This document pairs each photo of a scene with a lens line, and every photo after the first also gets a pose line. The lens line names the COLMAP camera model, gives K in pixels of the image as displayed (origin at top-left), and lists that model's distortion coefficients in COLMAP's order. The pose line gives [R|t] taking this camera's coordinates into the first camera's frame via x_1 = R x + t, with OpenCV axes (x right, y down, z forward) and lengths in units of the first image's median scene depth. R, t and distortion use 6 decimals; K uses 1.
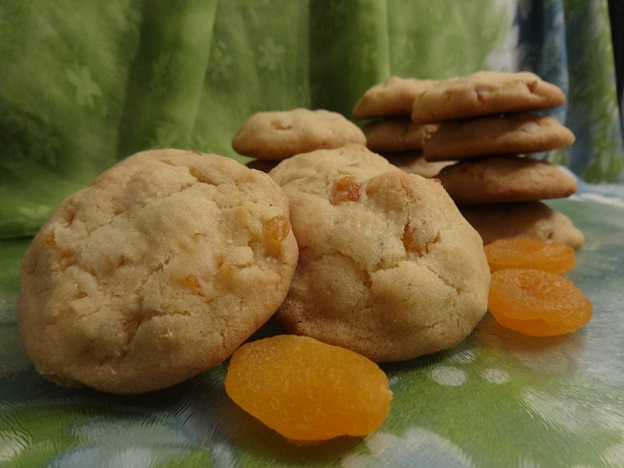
lens RADIAL K [[456.0, 0, 311.2], [0, 456.0, 233.2], [0, 0, 1]] dist [-0.006107, -0.002882]
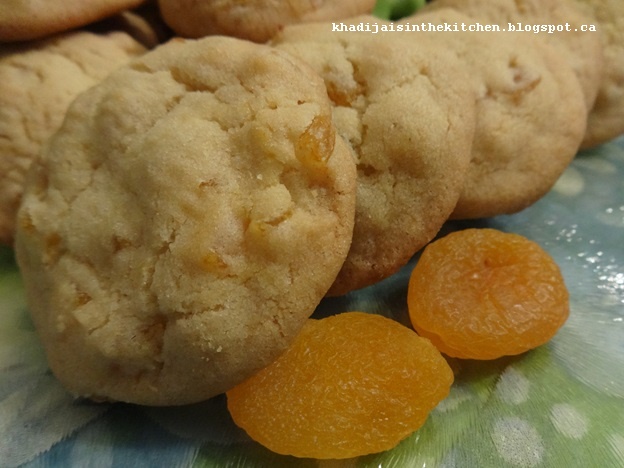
lens RADIAL K [[456.0, 0, 314.3], [0, 456.0, 234.5], [0, 0, 1]] dist [-0.006107, -0.002882]
pose [[0.966883, -0.192184, -0.167935, 0.007424], [0.239058, 0.912400, 0.332231, -0.114822], [0.089374, -0.361375, 0.928127, 0.365206]]
